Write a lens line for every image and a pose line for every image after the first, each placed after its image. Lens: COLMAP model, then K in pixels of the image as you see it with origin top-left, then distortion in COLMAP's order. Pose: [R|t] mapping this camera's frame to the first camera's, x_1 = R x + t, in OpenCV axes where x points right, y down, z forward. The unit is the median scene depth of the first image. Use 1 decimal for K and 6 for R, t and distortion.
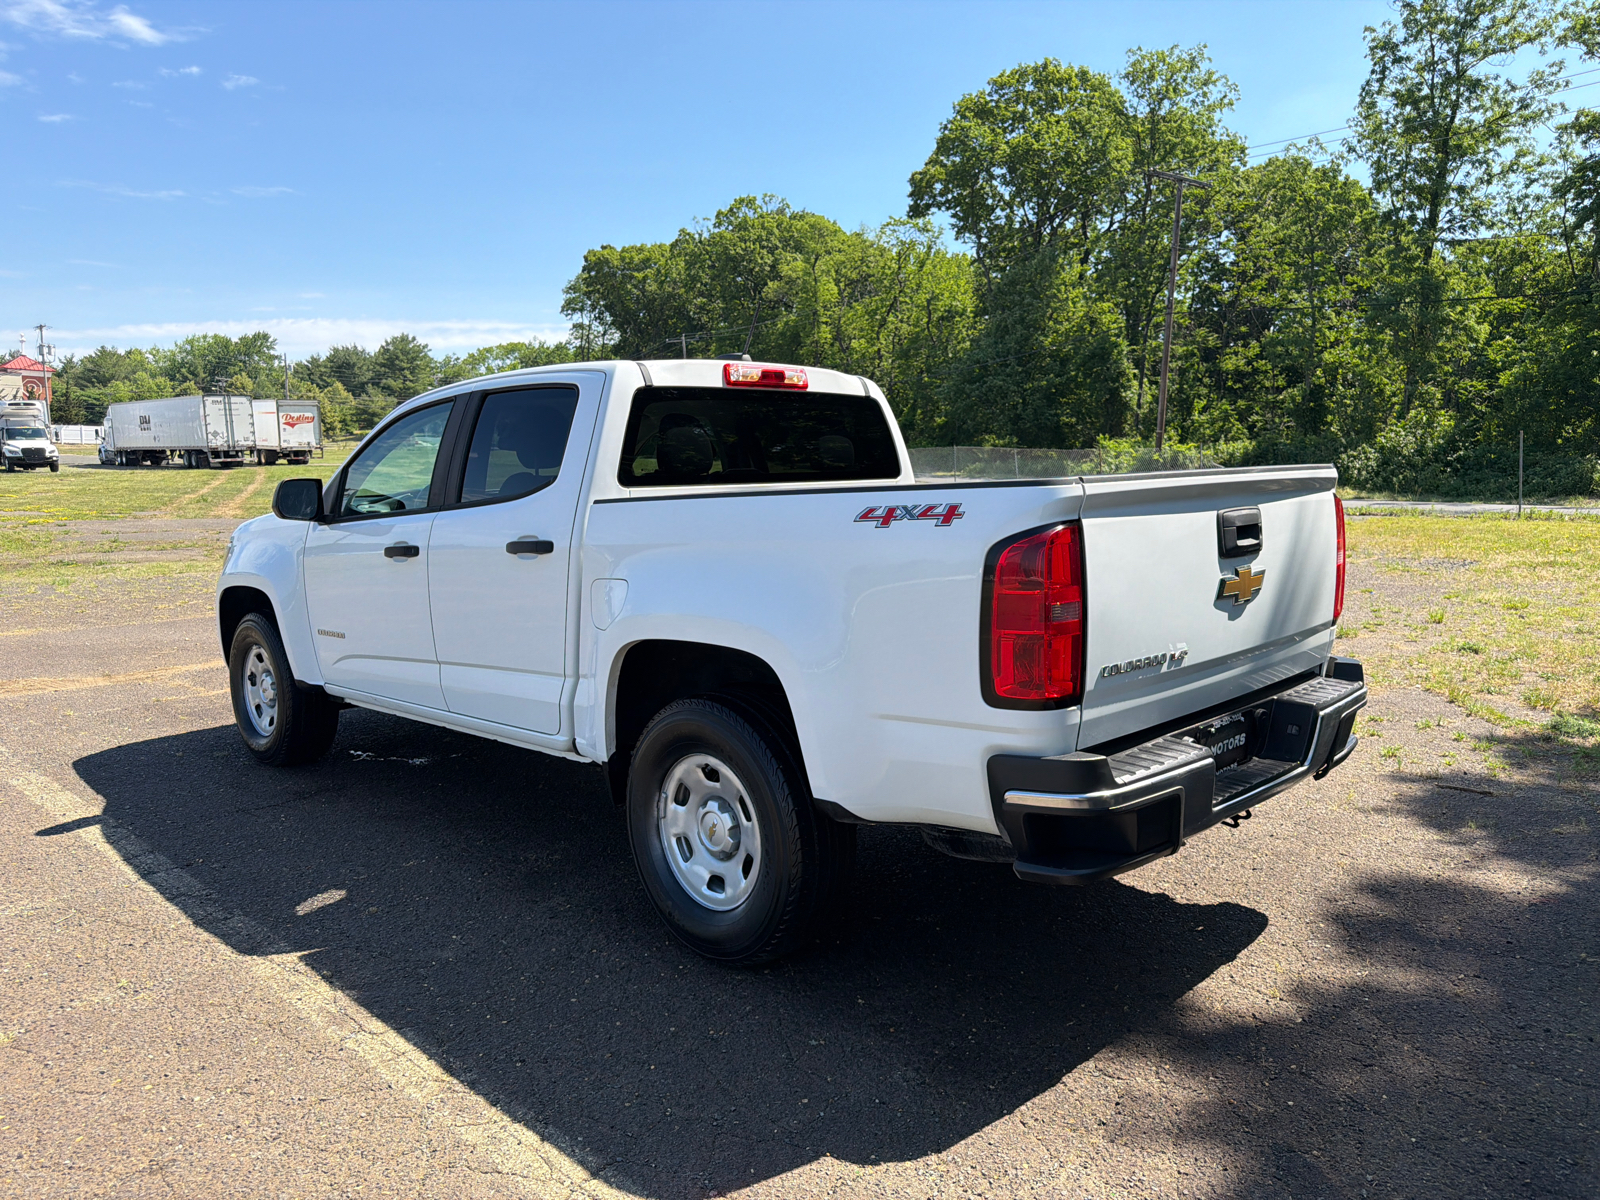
lens RADIAL K [[1134.1, 0, 800.4], [0, 1134.1, 605.2], [0, 0, 1]] dist [0.049135, -0.065561]
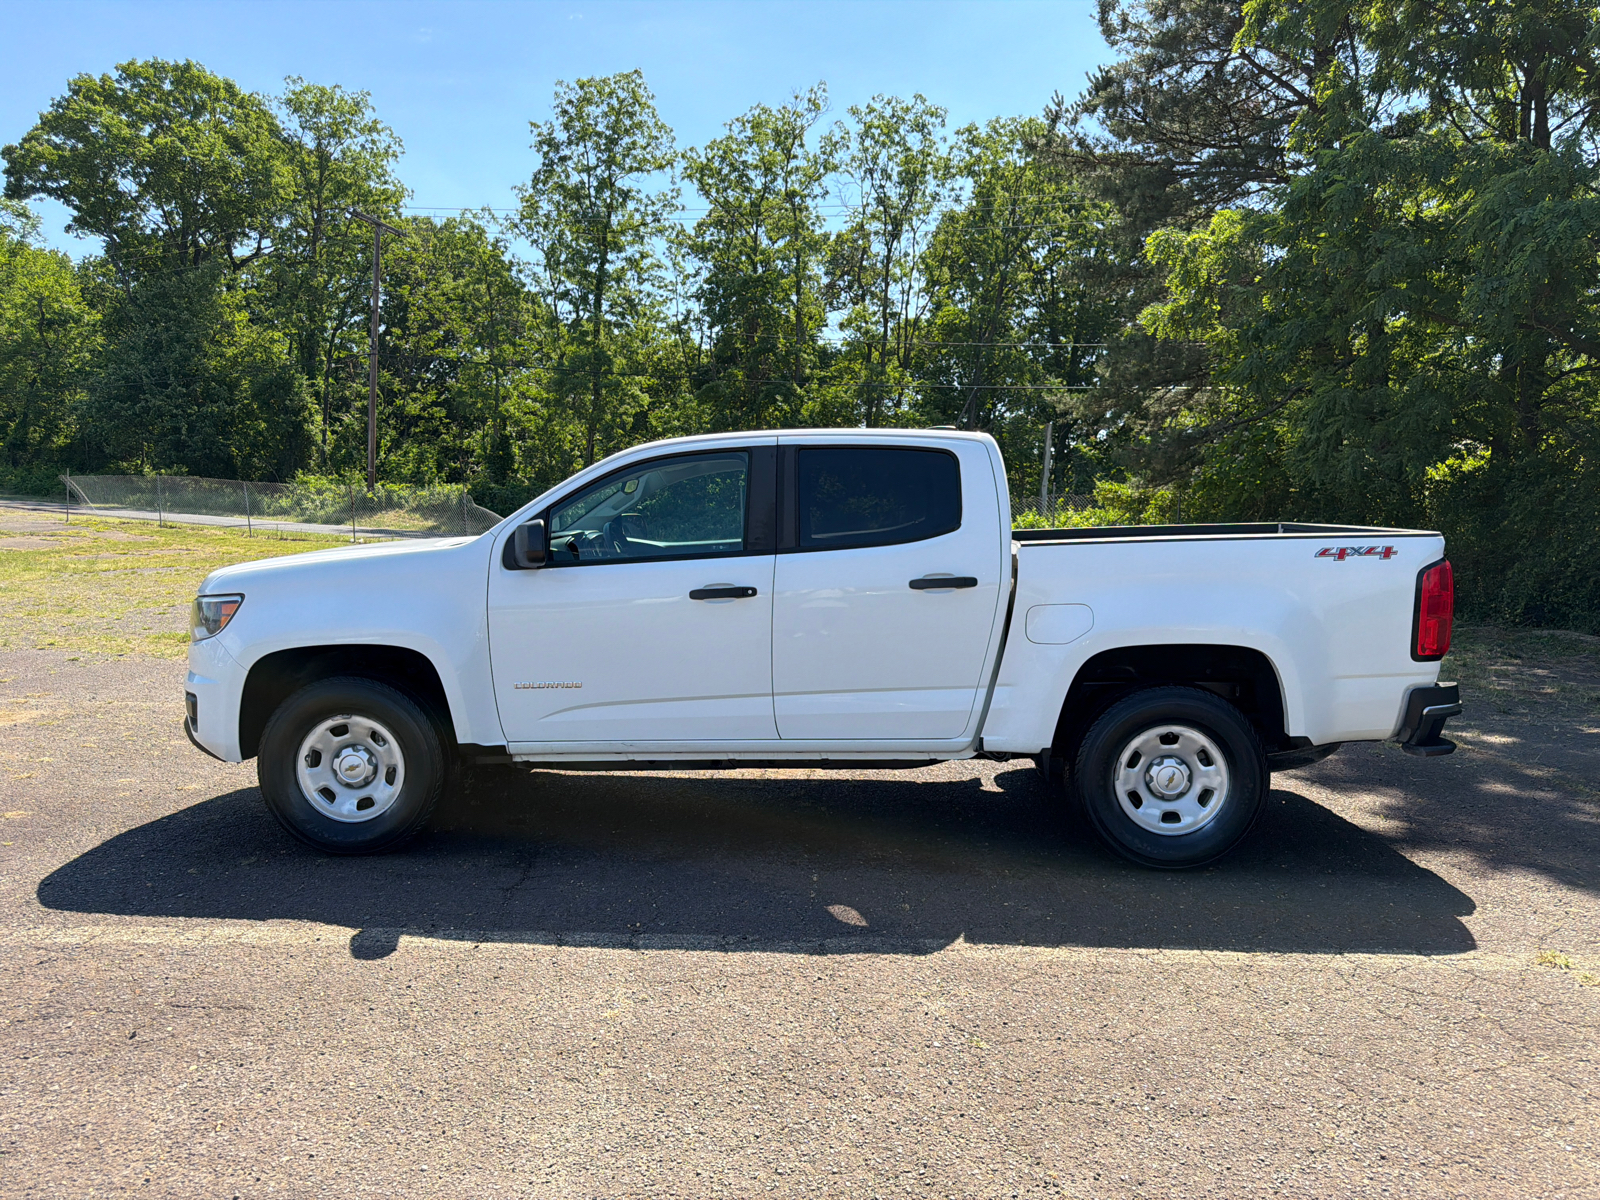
lens RADIAL K [[1134.1, 0, 801.6], [0, 1134.1, 601.2], [0, 0, 1]] dist [0.049135, -0.065561]
pose [[0.729388, -0.032090, 0.683348, -0.064573], [0.057447, 0.998244, -0.014441, -0.001232], [-0.681684, 0.049789, 0.729950, 0.013266]]
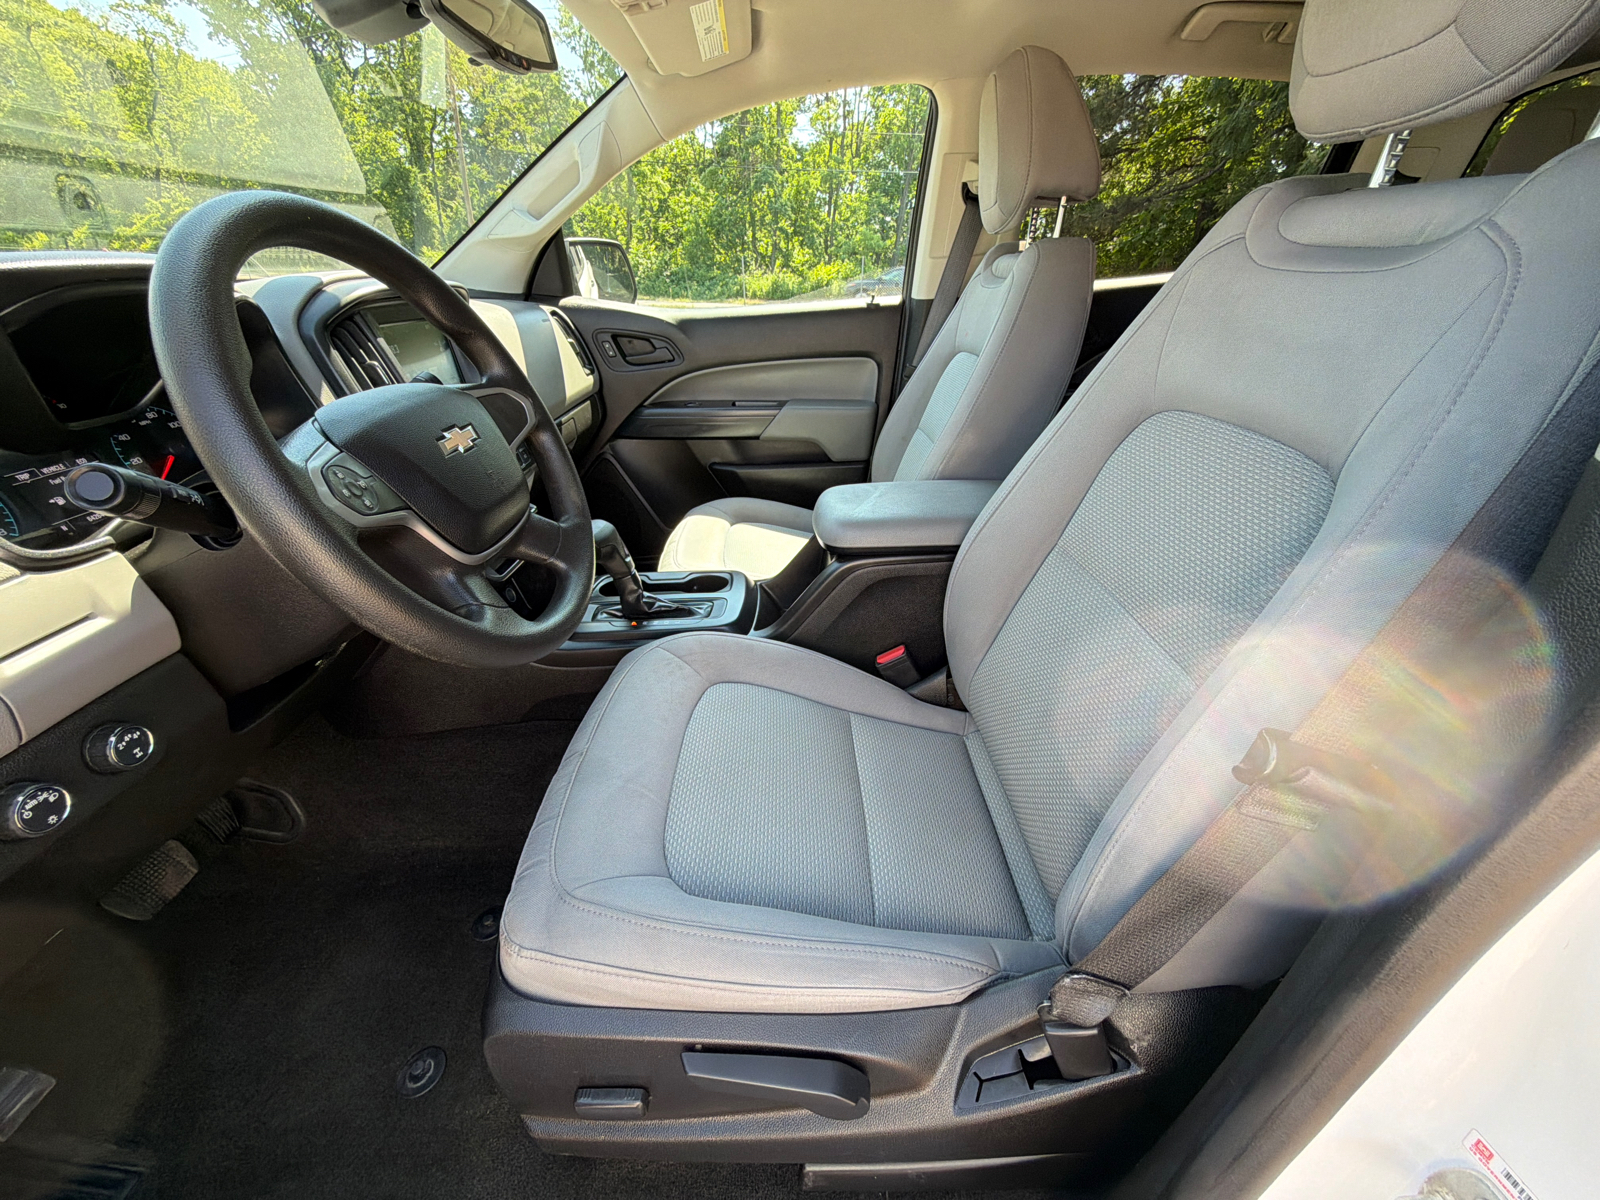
lens RADIAL K [[641.5, 0, 797.4], [0, 641.5, 598.4], [0, 0, 1]] dist [-0.000141, 0.000902]
pose [[0.707340, -0.295810, 0.642002, -0.024384], [0.061963, 0.930679, 0.360552, -0.006323], [-0.704153, -0.215253, 0.676635, 0.064949]]
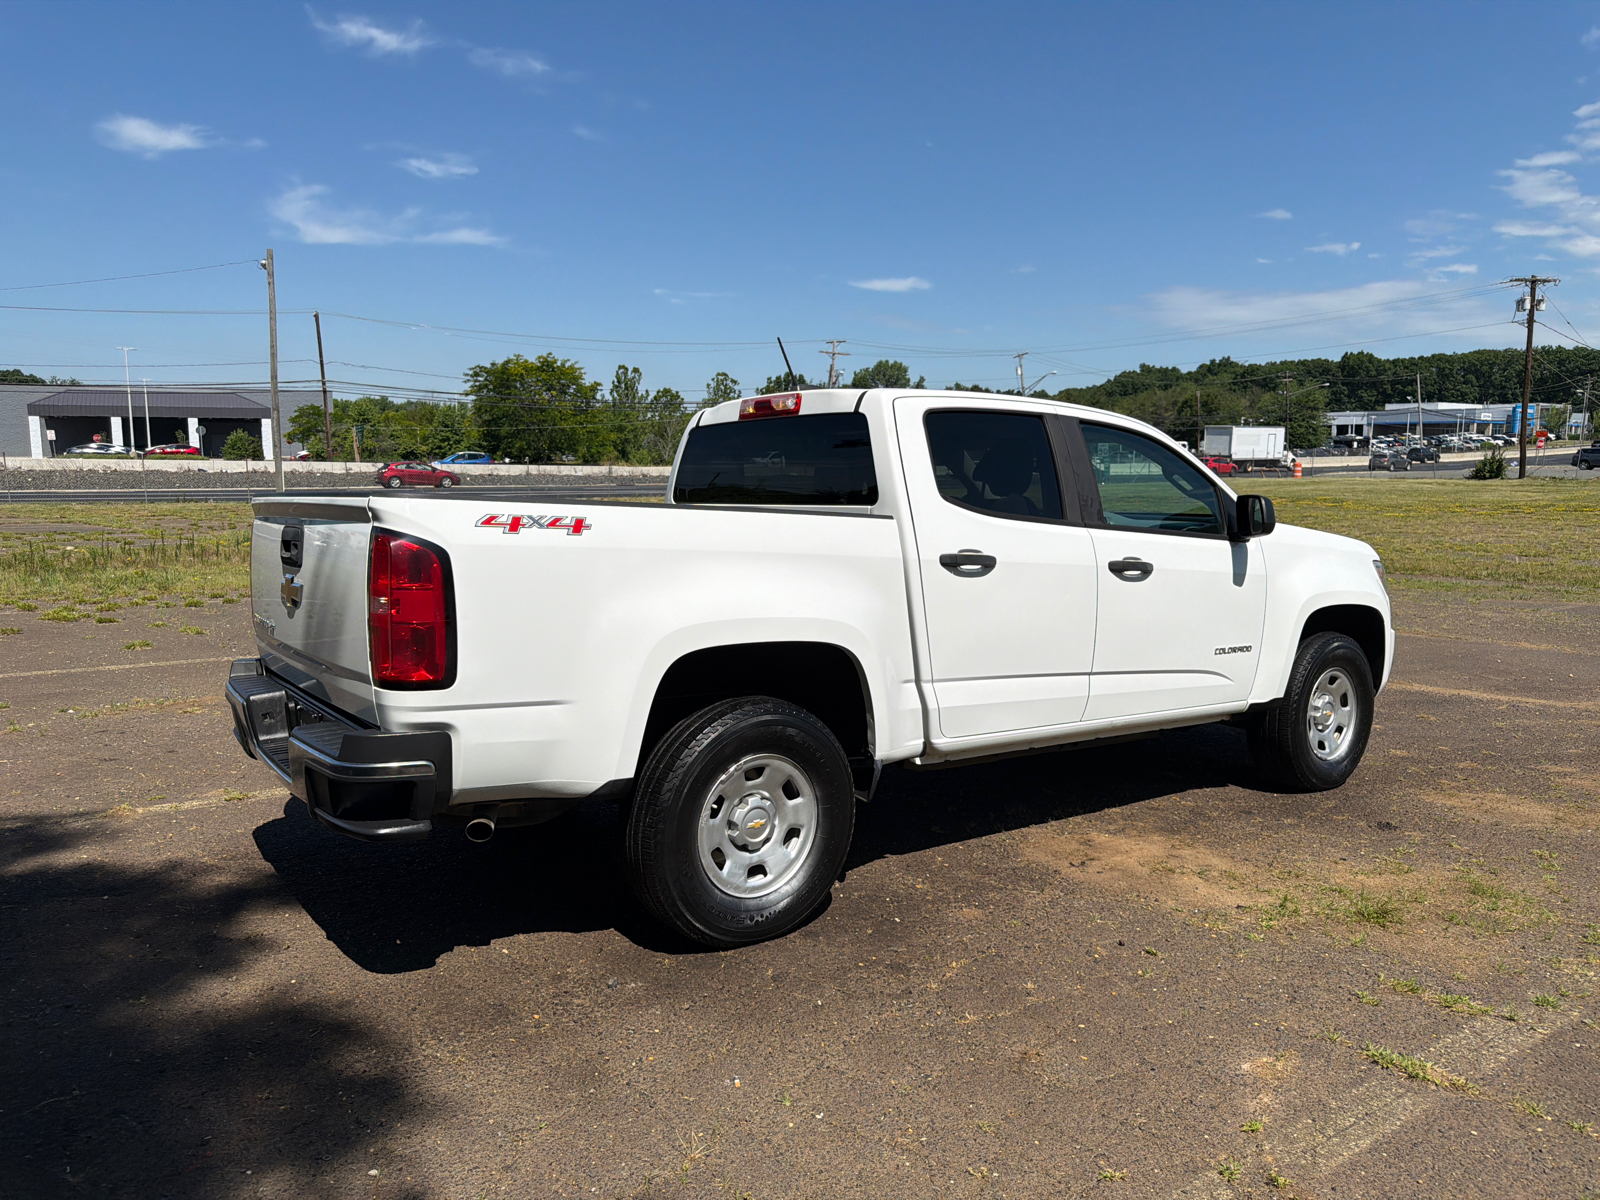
lens RADIAL K [[1134.1, 0, 794.8], [0, 1134.1, 610.7], [0, 0, 1]] dist [0.049135, -0.065561]
pose [[-0.158616, 0.115135, -0.980604, 0.064180], [-0.123140, 0.983116, 0.135348, -0.009698], [0.979631, 0.142220, -0.141760, 0.073725]]
